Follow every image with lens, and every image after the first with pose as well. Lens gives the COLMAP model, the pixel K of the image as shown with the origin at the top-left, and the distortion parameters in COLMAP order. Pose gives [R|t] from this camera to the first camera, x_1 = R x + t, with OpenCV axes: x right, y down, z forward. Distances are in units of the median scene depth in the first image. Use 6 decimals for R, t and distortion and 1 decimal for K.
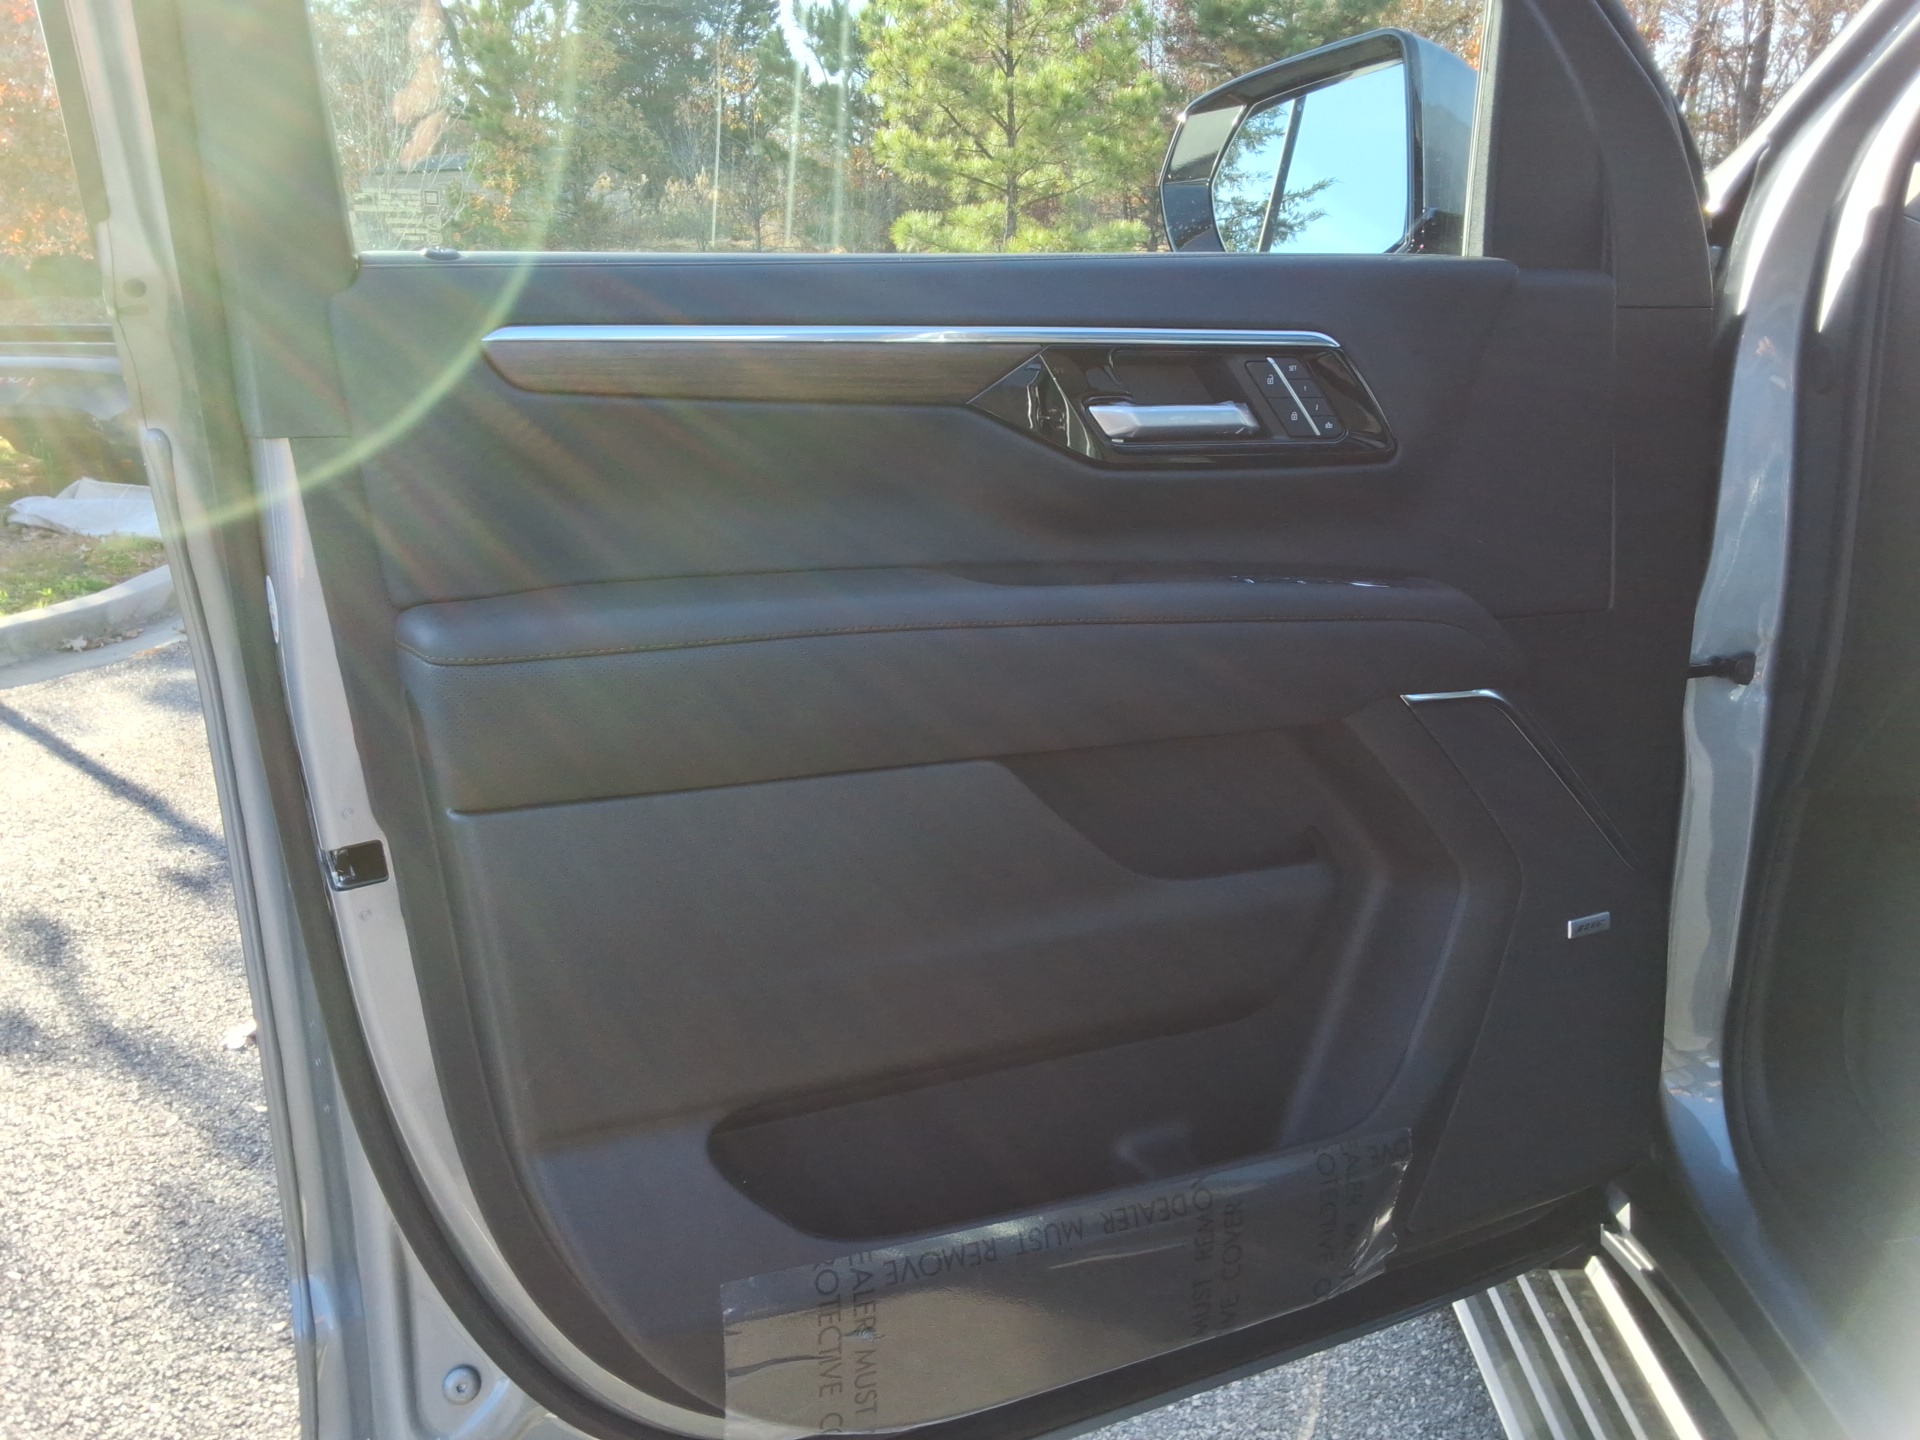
lens RADIAL K [[1539.6, 0, 977.7], [0, 1539.6, 695.5], [0, 0, 1]] dist [0.113357, -0.172763]
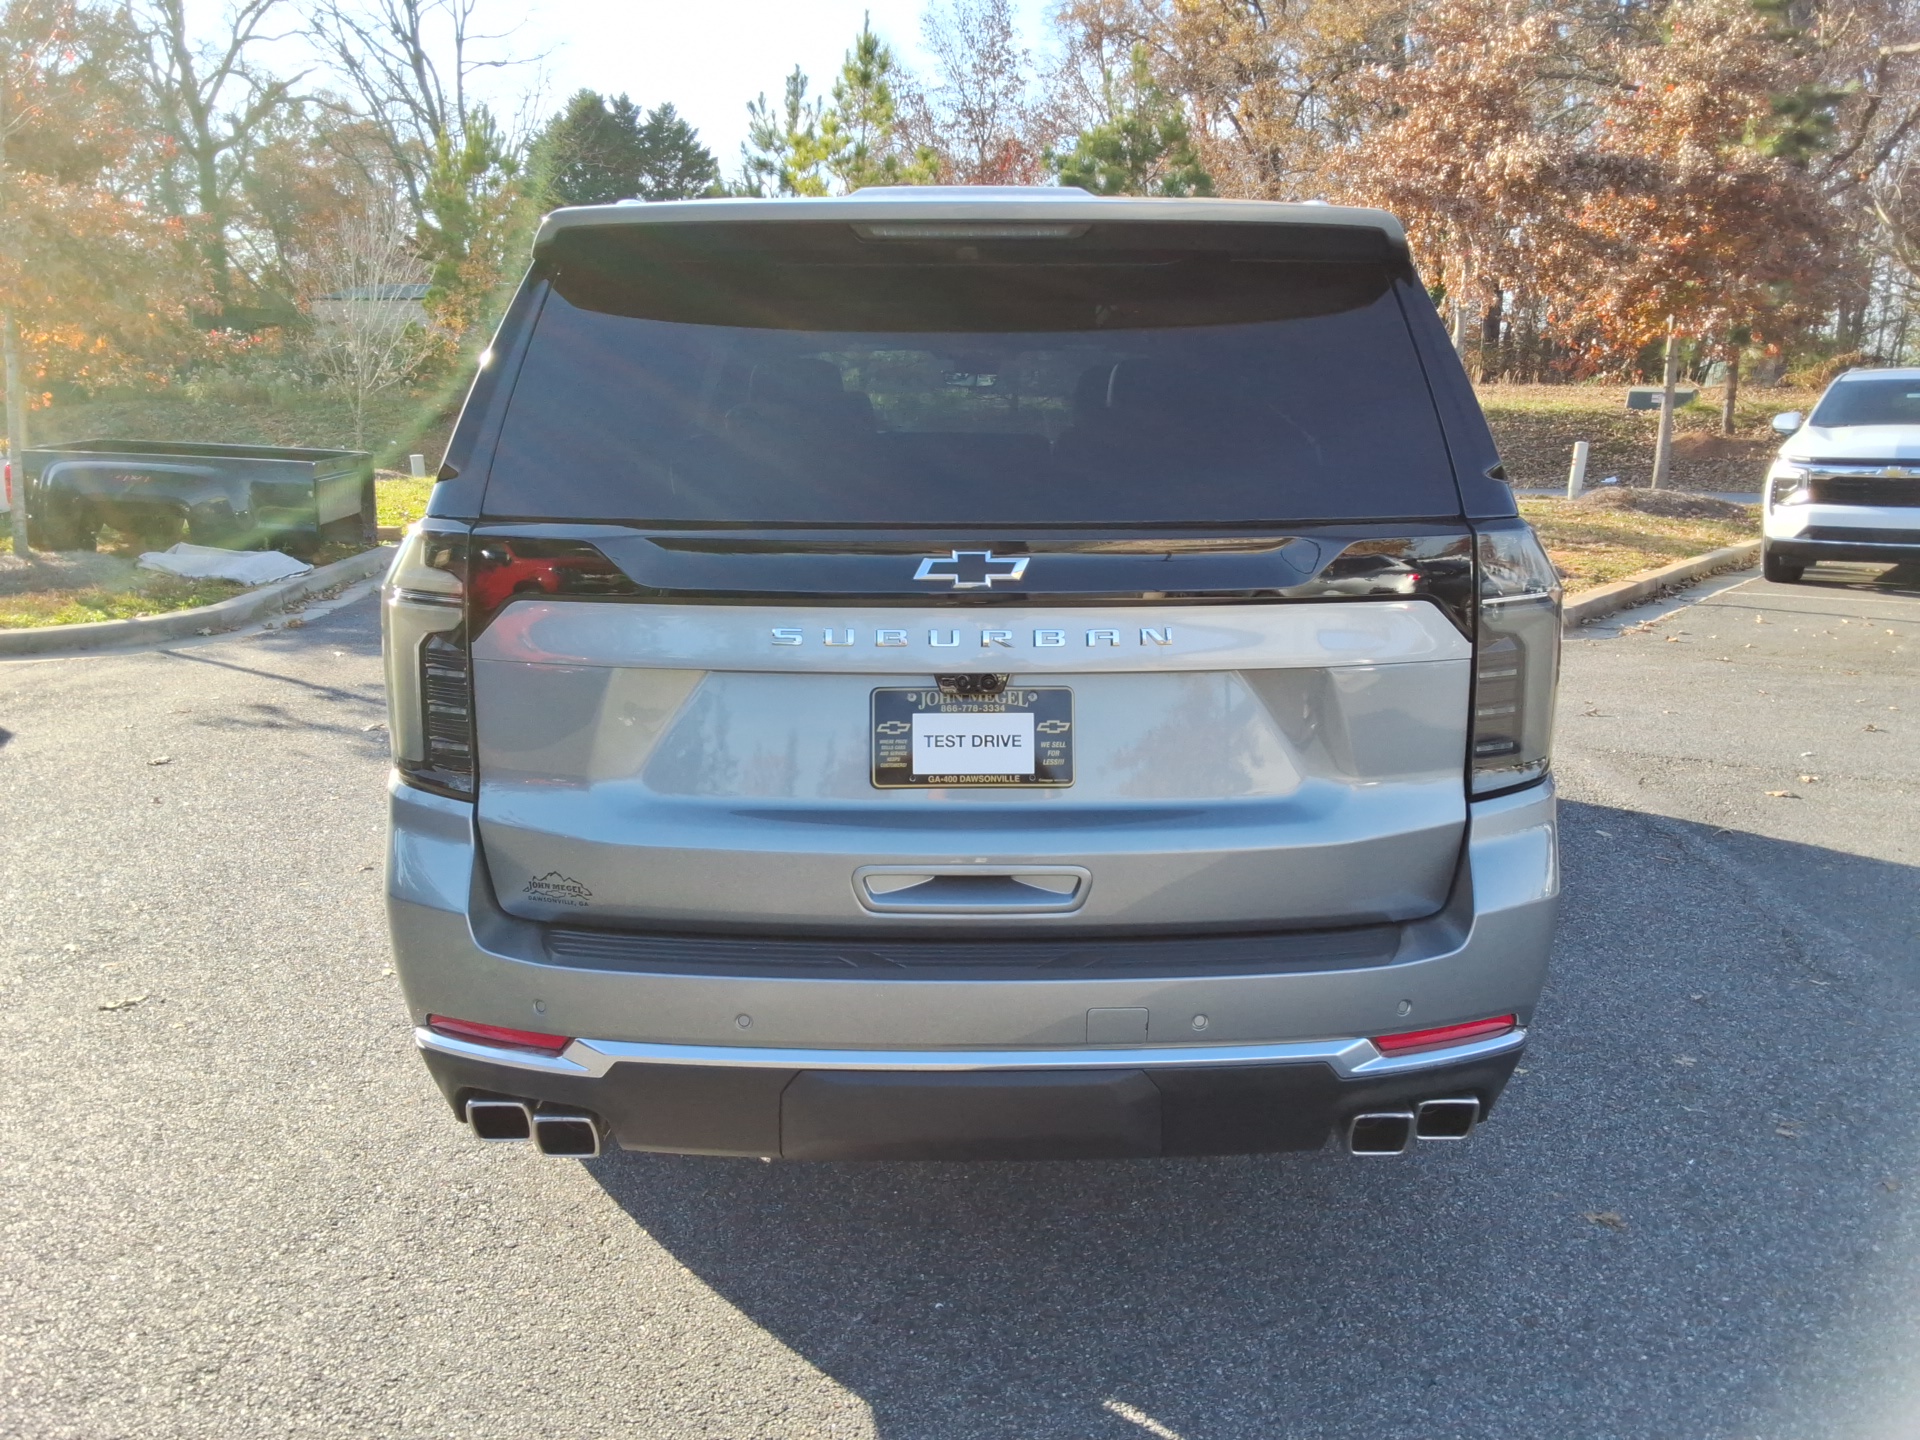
lens RADIAL K [[1553.5, 0, 969.0], [0, 1553.5, 692.8], [0, 0, 1]] dist [0.099253, -0.168265]
pose [[0.998814, 0.028200, 0.039698, 0.032579], [-0.024716, 0.996018, -0.085656, 0.028454], [-0.041956, 0.084573, 0.995534, -0.129306]]
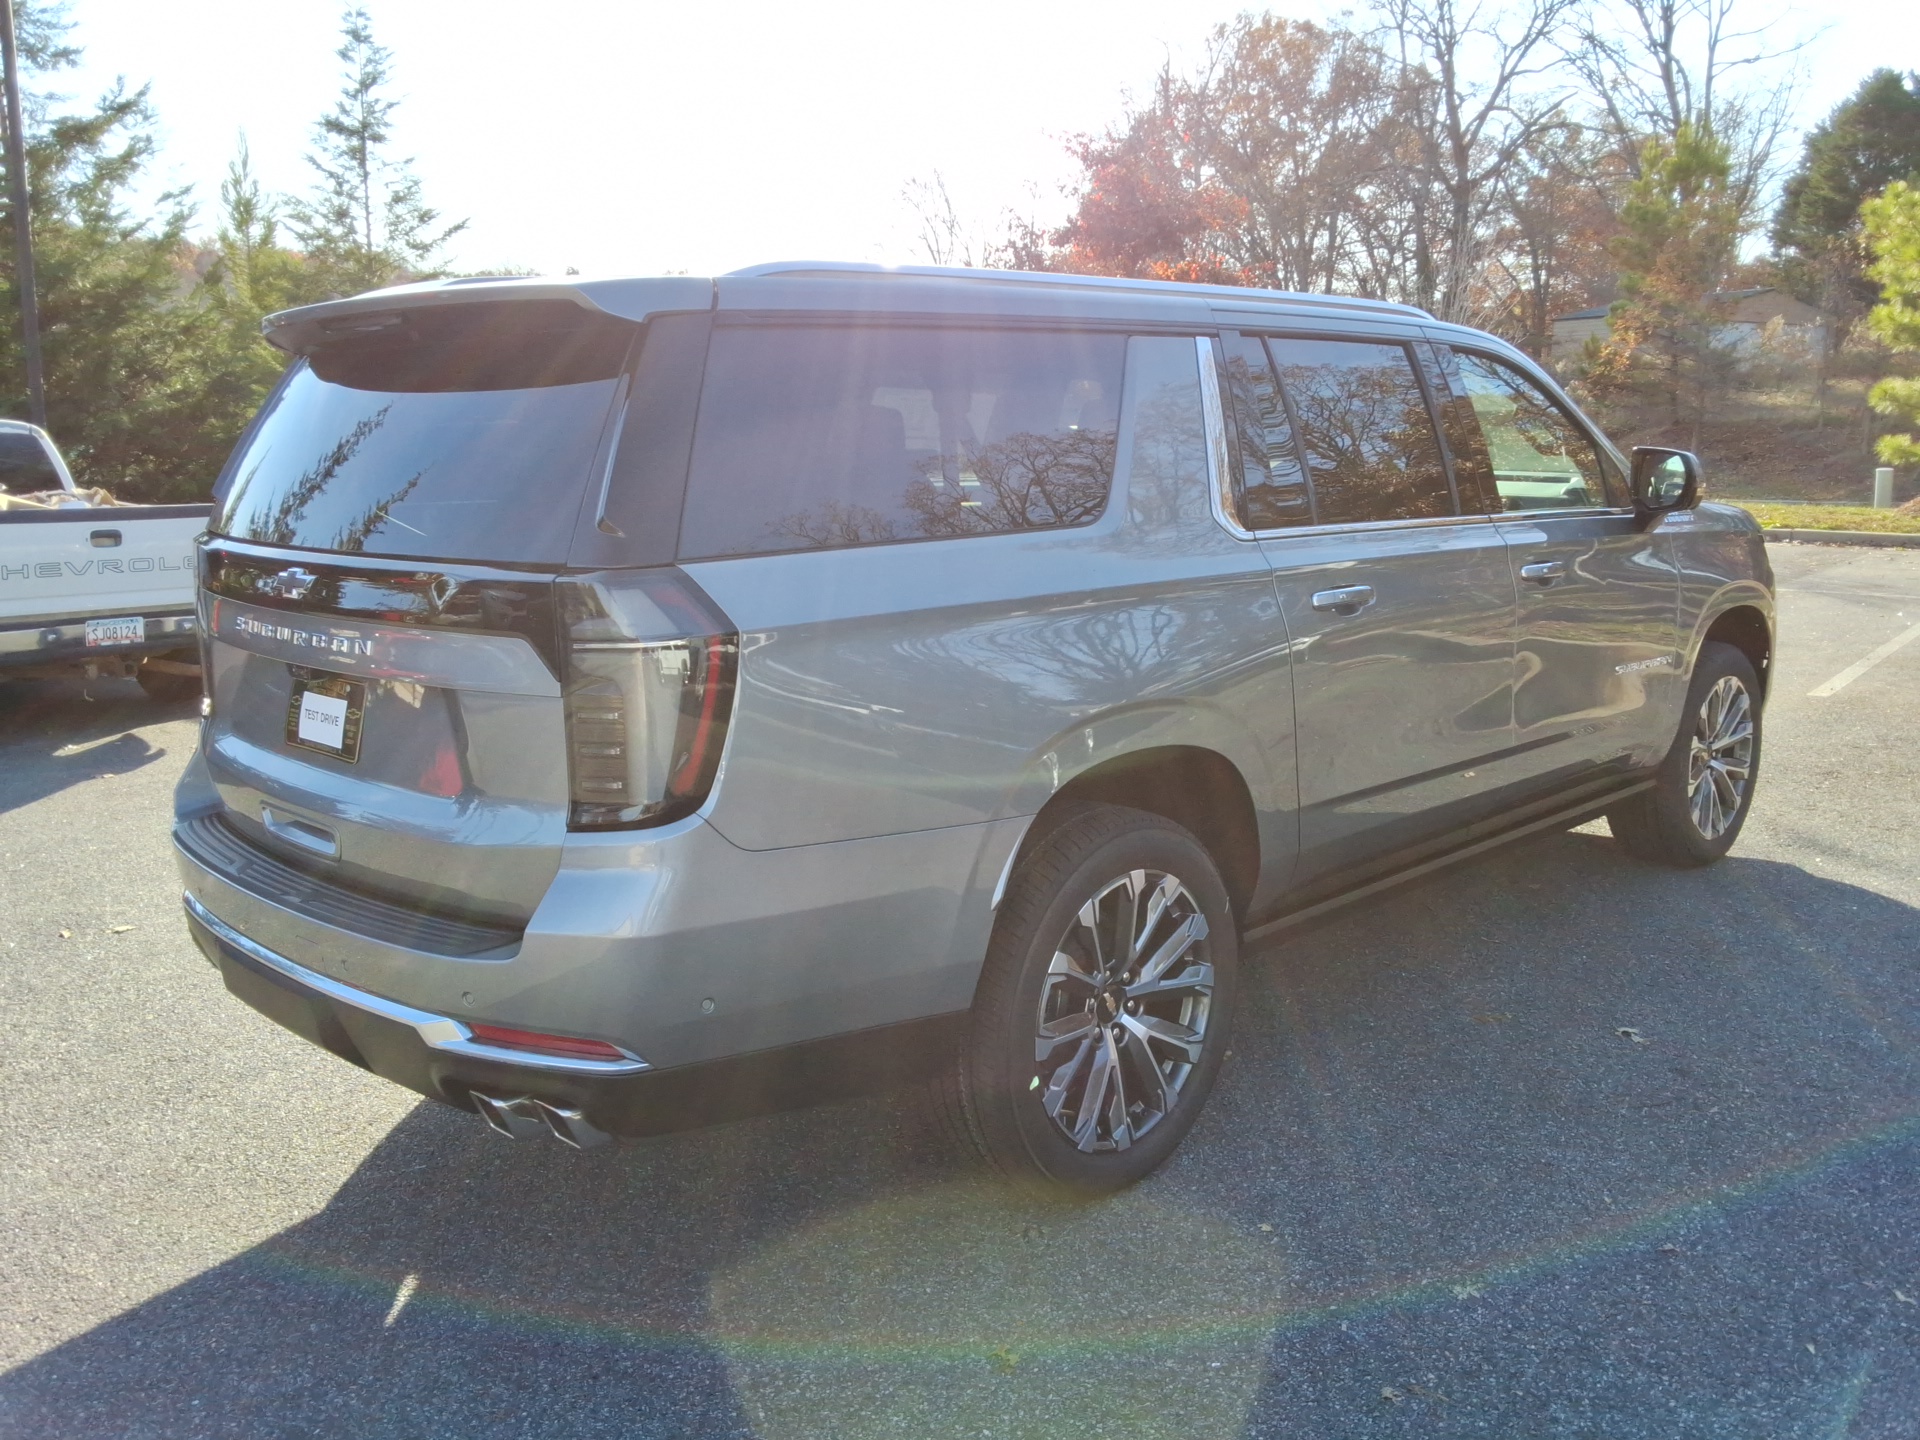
lens RADIAL K [[1539.6, 0, 977.7], [0, 1539.6, 695.5], [0, 0, 1]] dist [0.113357, -0.172763]
pose [[0.746659, 0.136516, -0.651048, 0.111555], [-0.187201, 0.982283, -0.008720, 0.018463], [0.638323, 0.128388, 0.758986, -0.107240]]
